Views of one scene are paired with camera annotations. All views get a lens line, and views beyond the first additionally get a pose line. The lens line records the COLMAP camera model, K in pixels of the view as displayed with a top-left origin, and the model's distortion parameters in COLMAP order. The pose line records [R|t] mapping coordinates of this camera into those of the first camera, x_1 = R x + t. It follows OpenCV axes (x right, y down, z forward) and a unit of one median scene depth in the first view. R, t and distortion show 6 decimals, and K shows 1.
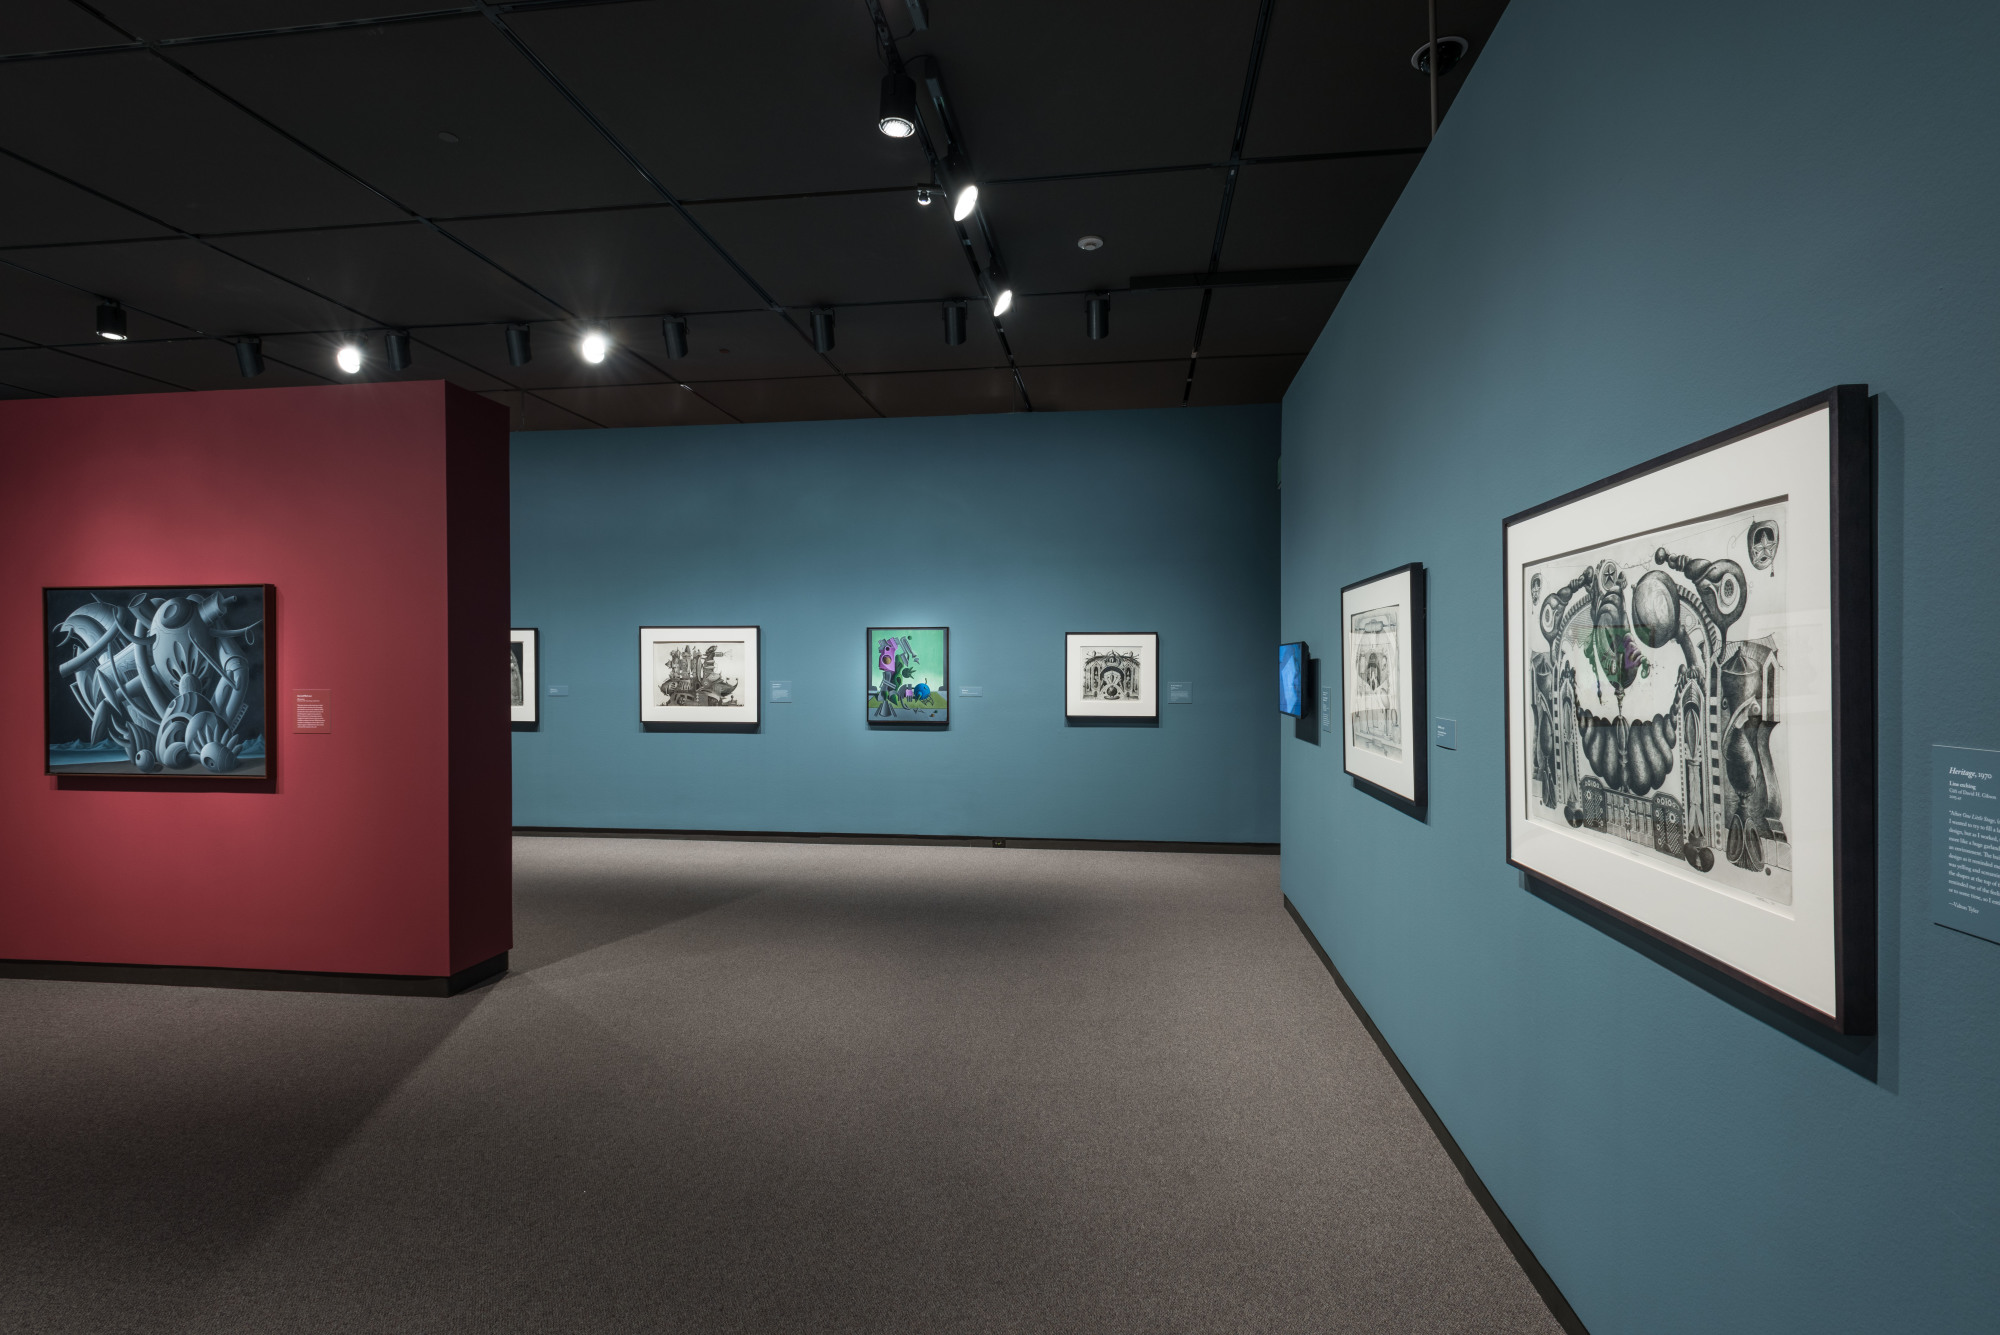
lens RADIAL K [[974.6, 0, 1001.3], [0, 974.6, 668.9], [0, 0, 1]] dist [-0.004380, -0.000595]
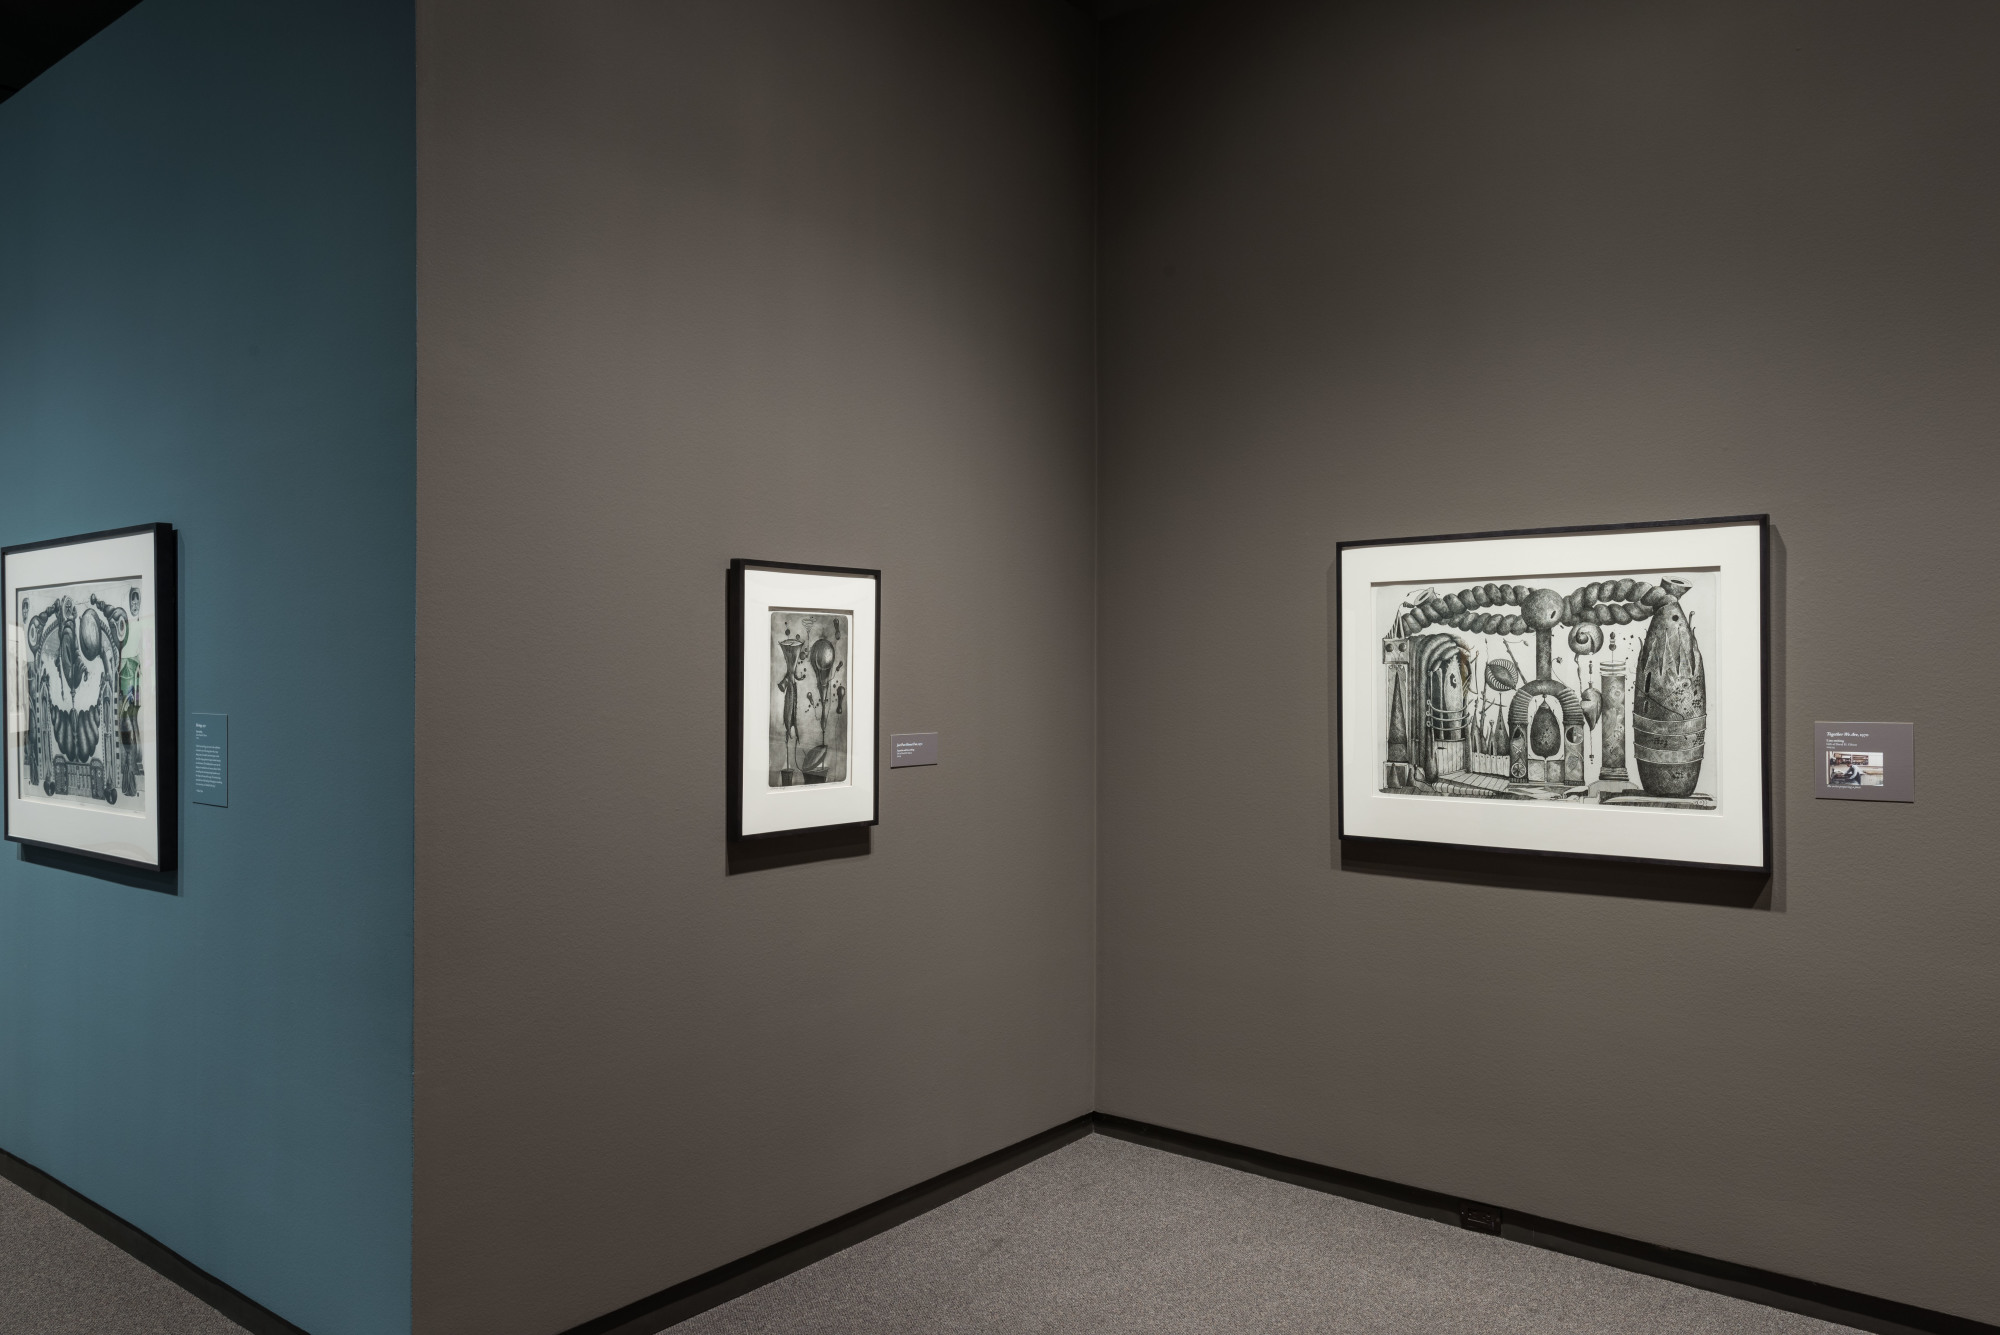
lens RADIAL K [[1411.7, 0, 1002.6], [0, 1411.7, 670.9], [0, 0, 1]] dist [0.001020, -0.000805]
pose [[0.524298, 0.000365, 0.851535, -0.405799], [0.001463, 0.999998, -0.001330, -0.001198], [-0.851534, 0.001944, 0.524296, -1.236101]]
